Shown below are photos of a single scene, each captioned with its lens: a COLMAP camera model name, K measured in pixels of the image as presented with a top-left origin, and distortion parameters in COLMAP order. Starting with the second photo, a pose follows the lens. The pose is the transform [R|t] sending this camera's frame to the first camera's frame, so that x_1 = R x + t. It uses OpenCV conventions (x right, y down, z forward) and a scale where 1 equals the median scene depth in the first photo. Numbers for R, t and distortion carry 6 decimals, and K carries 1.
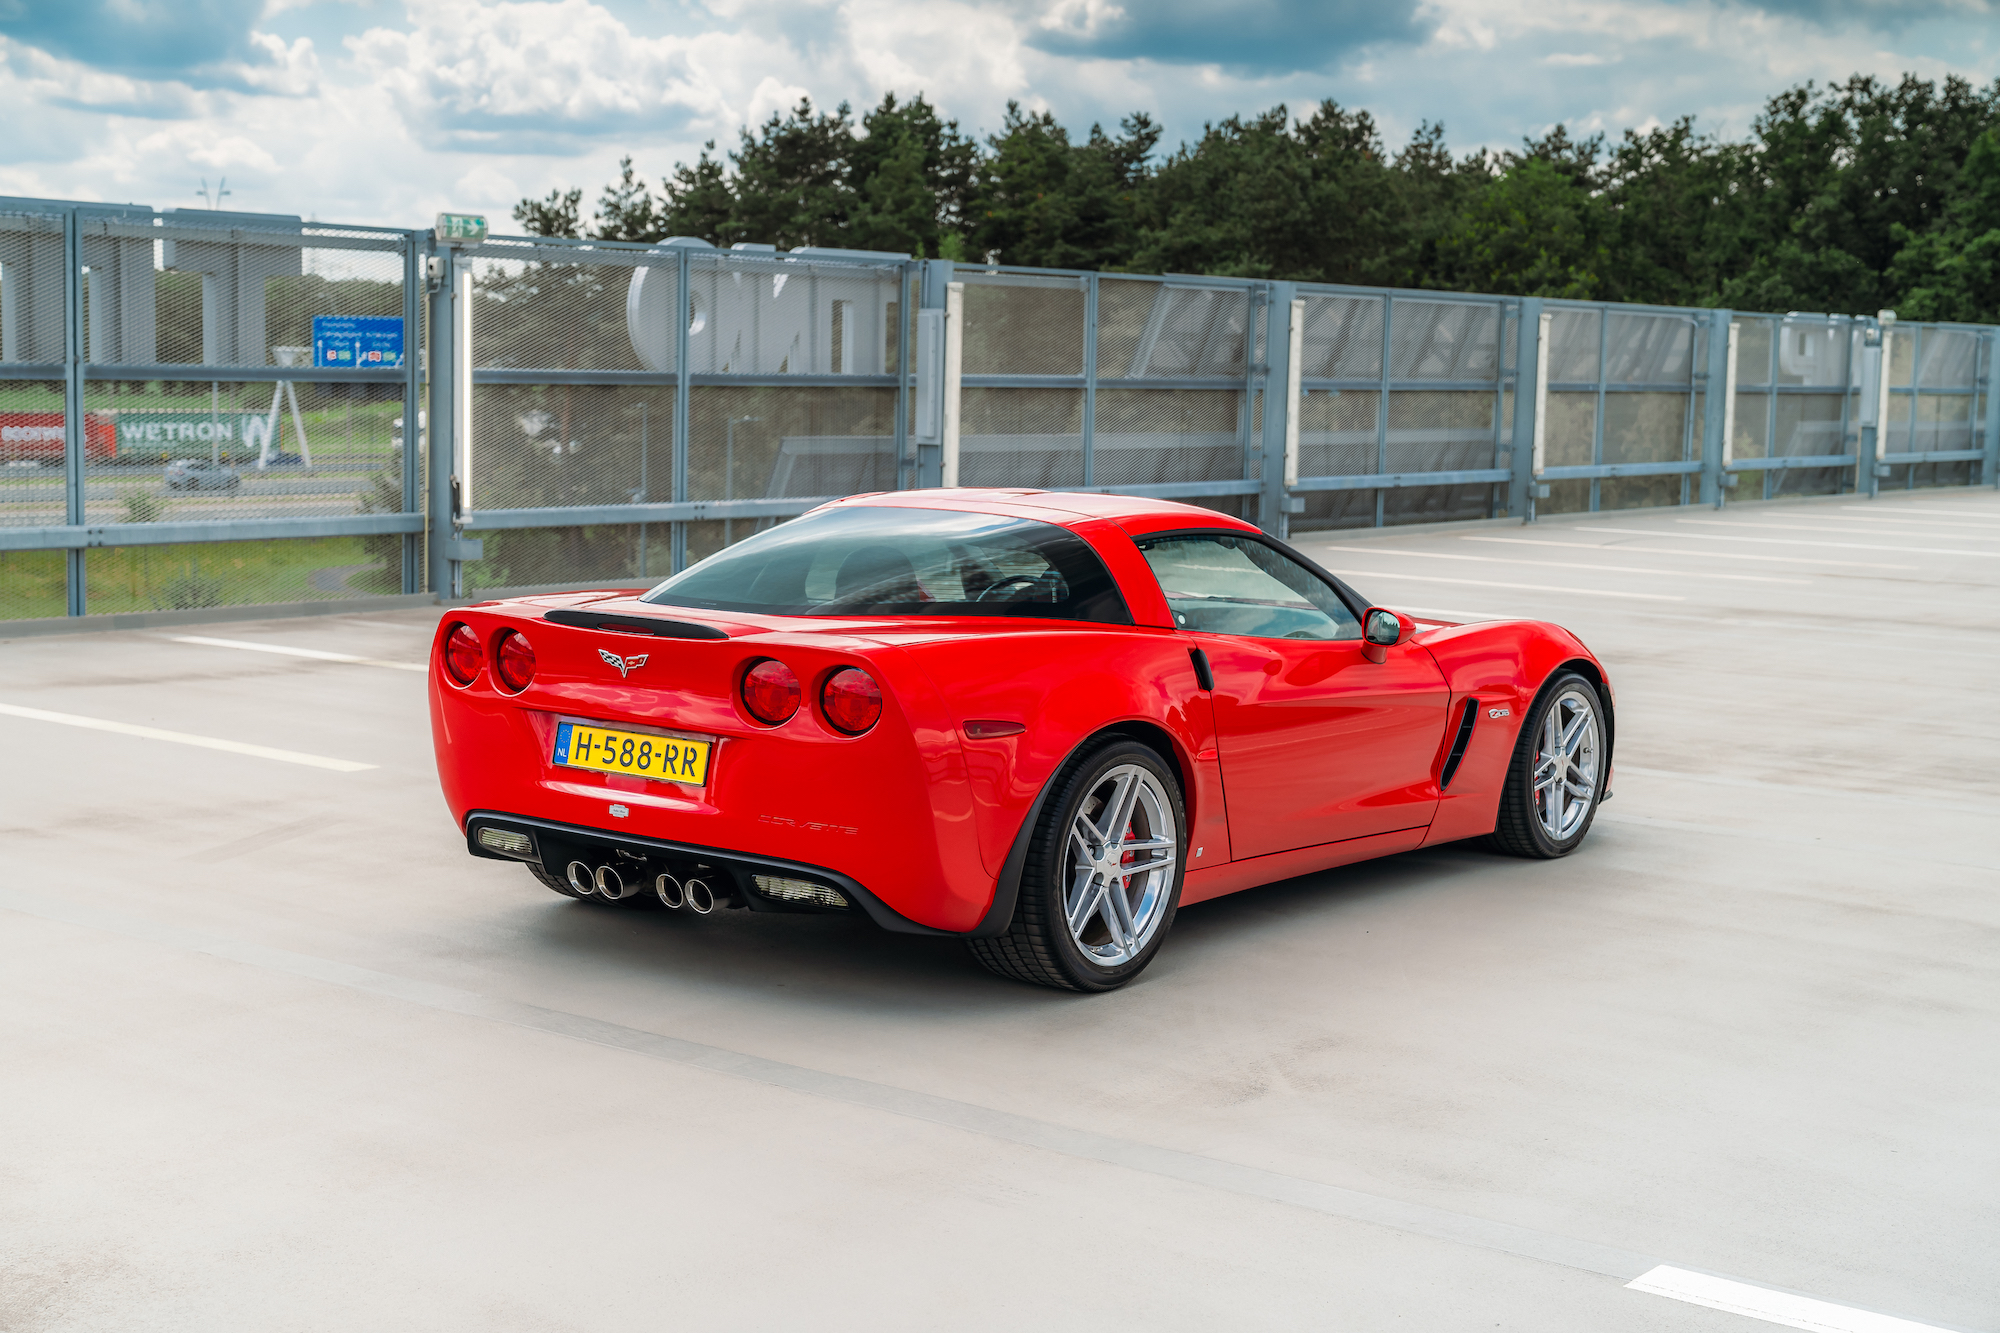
lens RADIAL K [[2860.5, 0, 1000.0], [0, 2860.5, 666.5], [0, 0, 1]] dist [-0.021296, -0.053027]
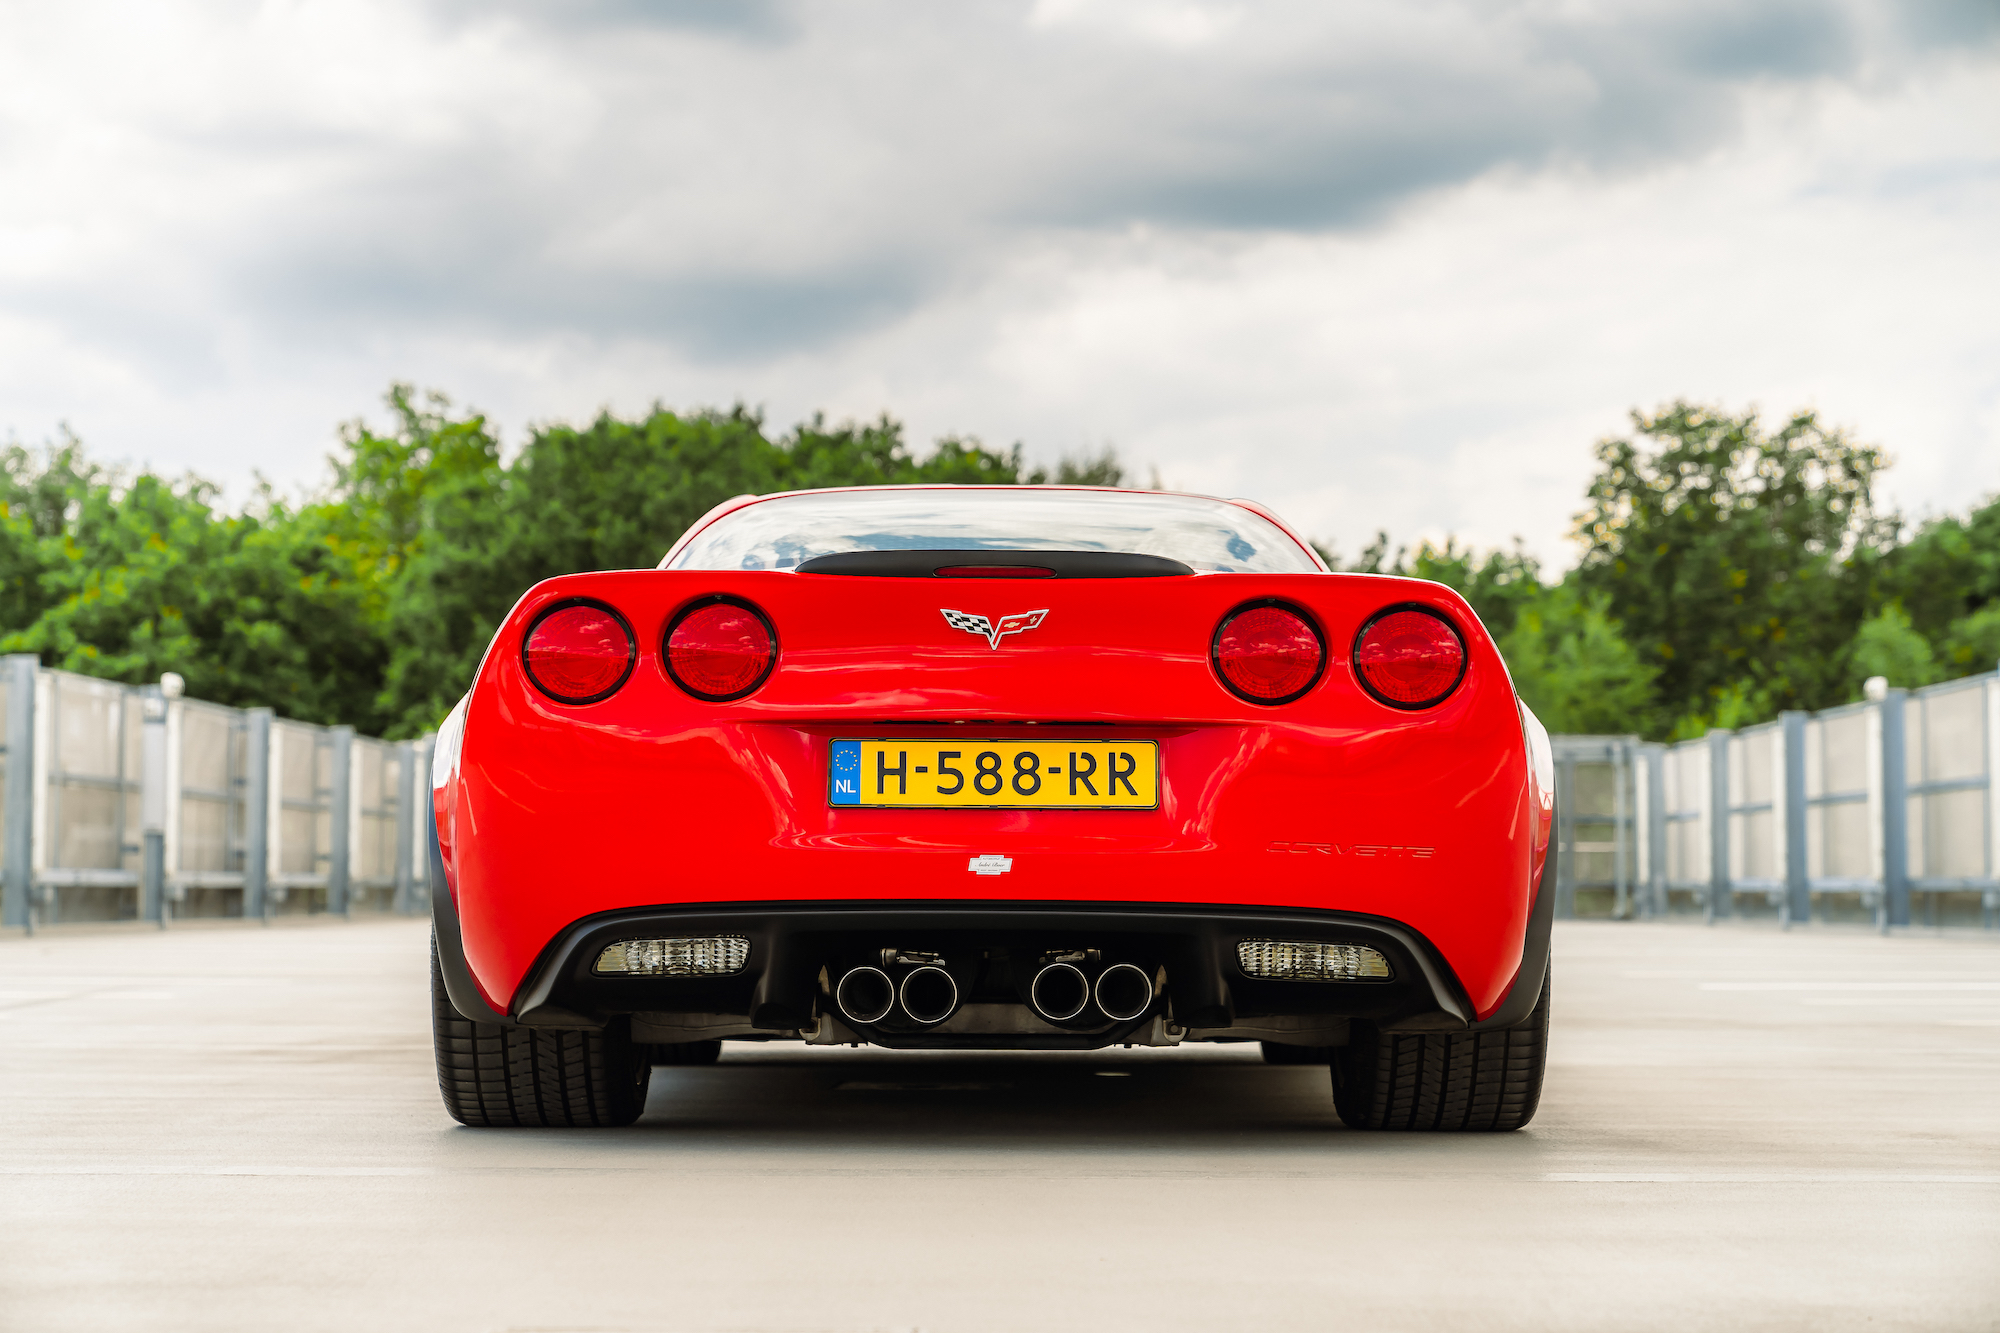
lens RADIAL K [[3945.4, 0, 960.4], [0, 3945.4, 663.4], [0, 0, 1]] dist [0.068509, -0.164507]
pose [[0.806558, 0.014425, 0.590979, -0.638591], [0.079521, 0.987969, -0.132644, 0.119163], [-0.585782, 0.153980, 0.795707, 0.308492]]
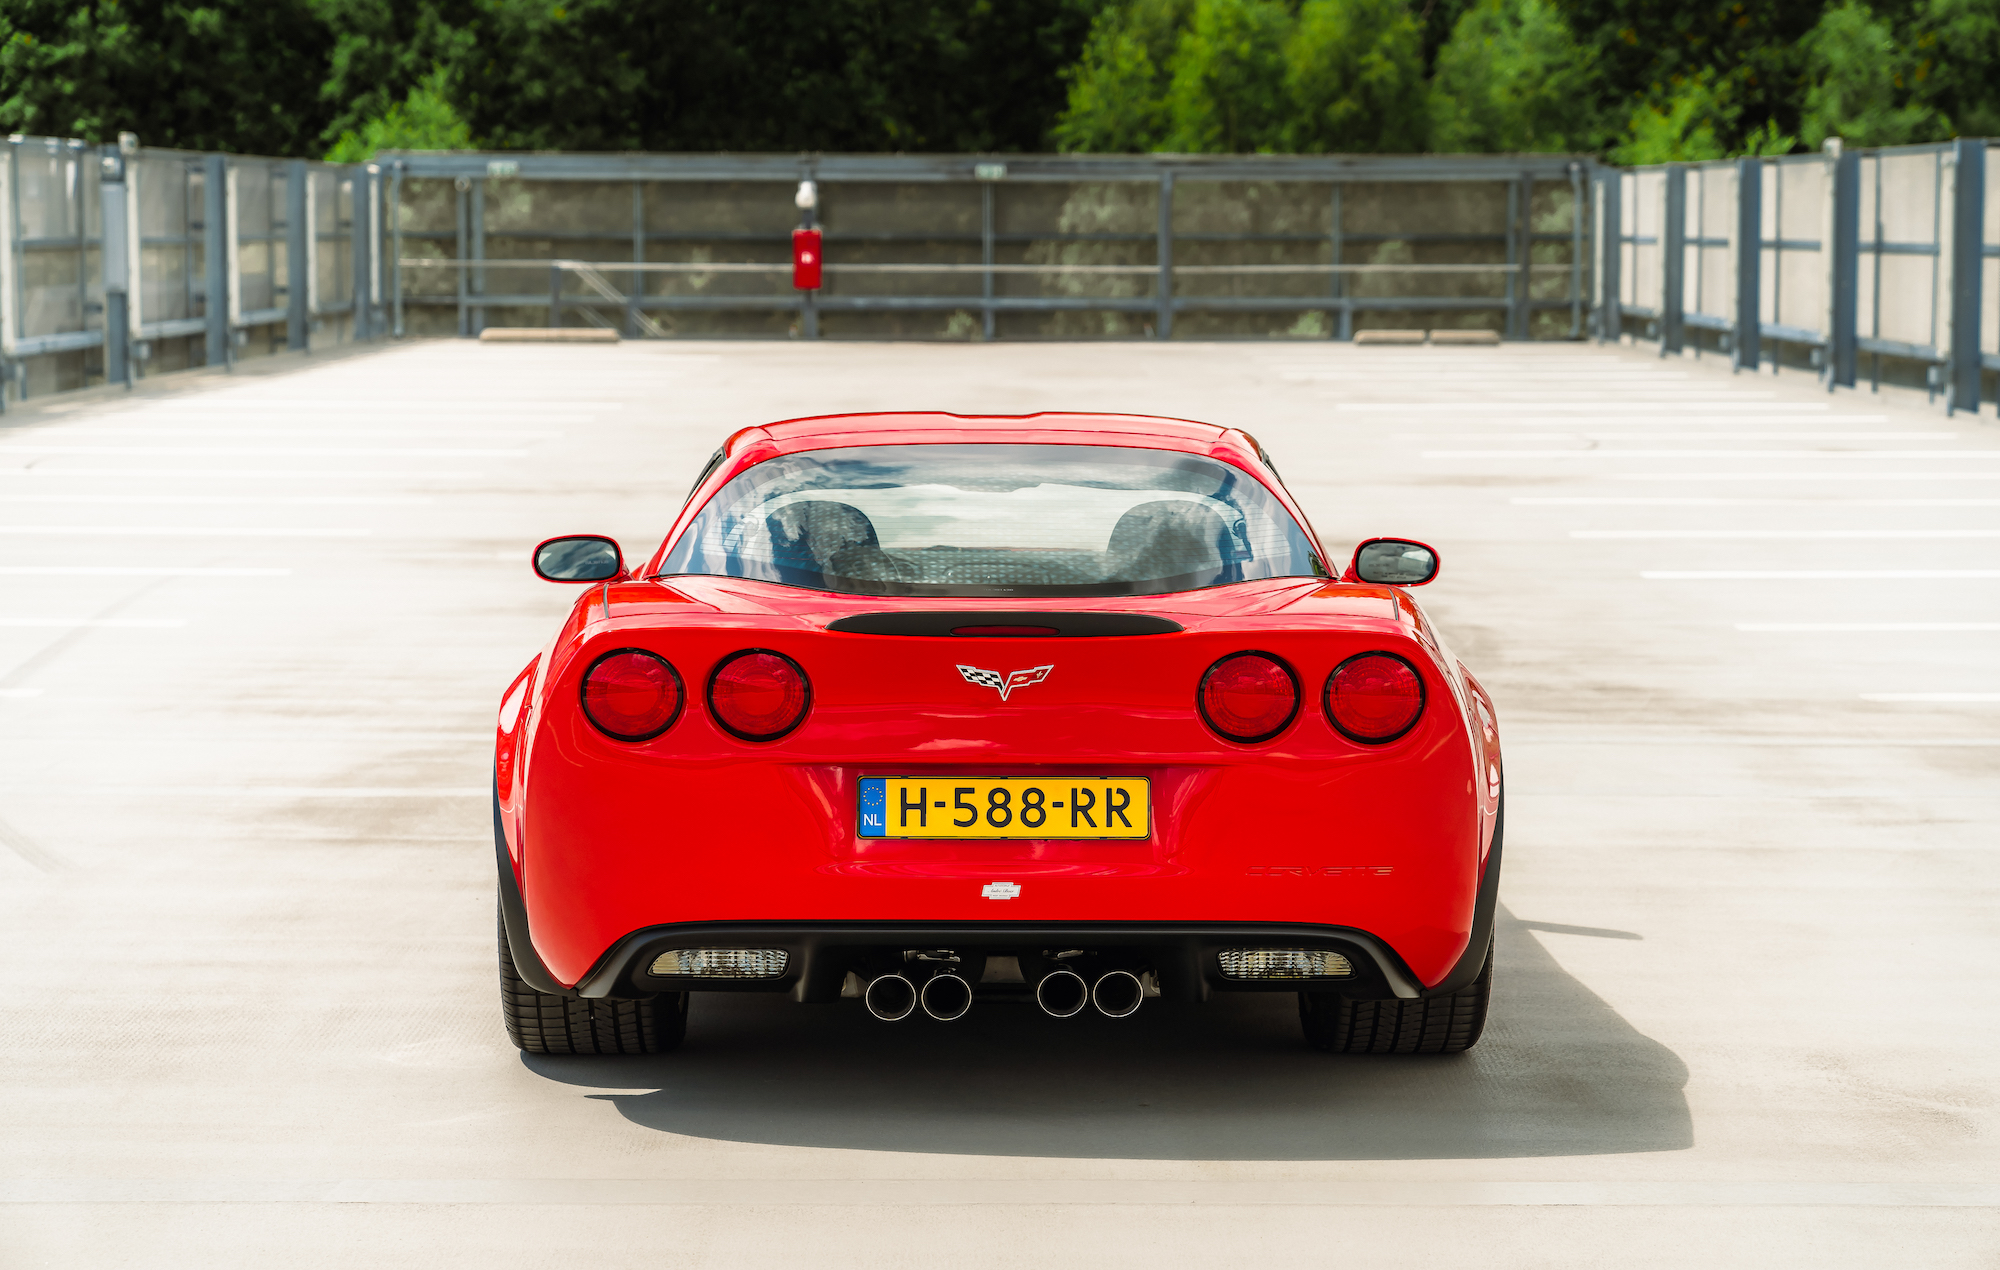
lens RADIAL K [[3997.4, 0, 1000.0], [0, 3997.4, 635.0], [0, 0, 1]] dist [0.020729, 0.429979]
pose [[0.793131, -0.083055, 0.603362, -0.712716], [0.081667, 0.996215, 0.029779, -0.040964], [-0.603551, 0.025656, 0.796911, 0.210776]]
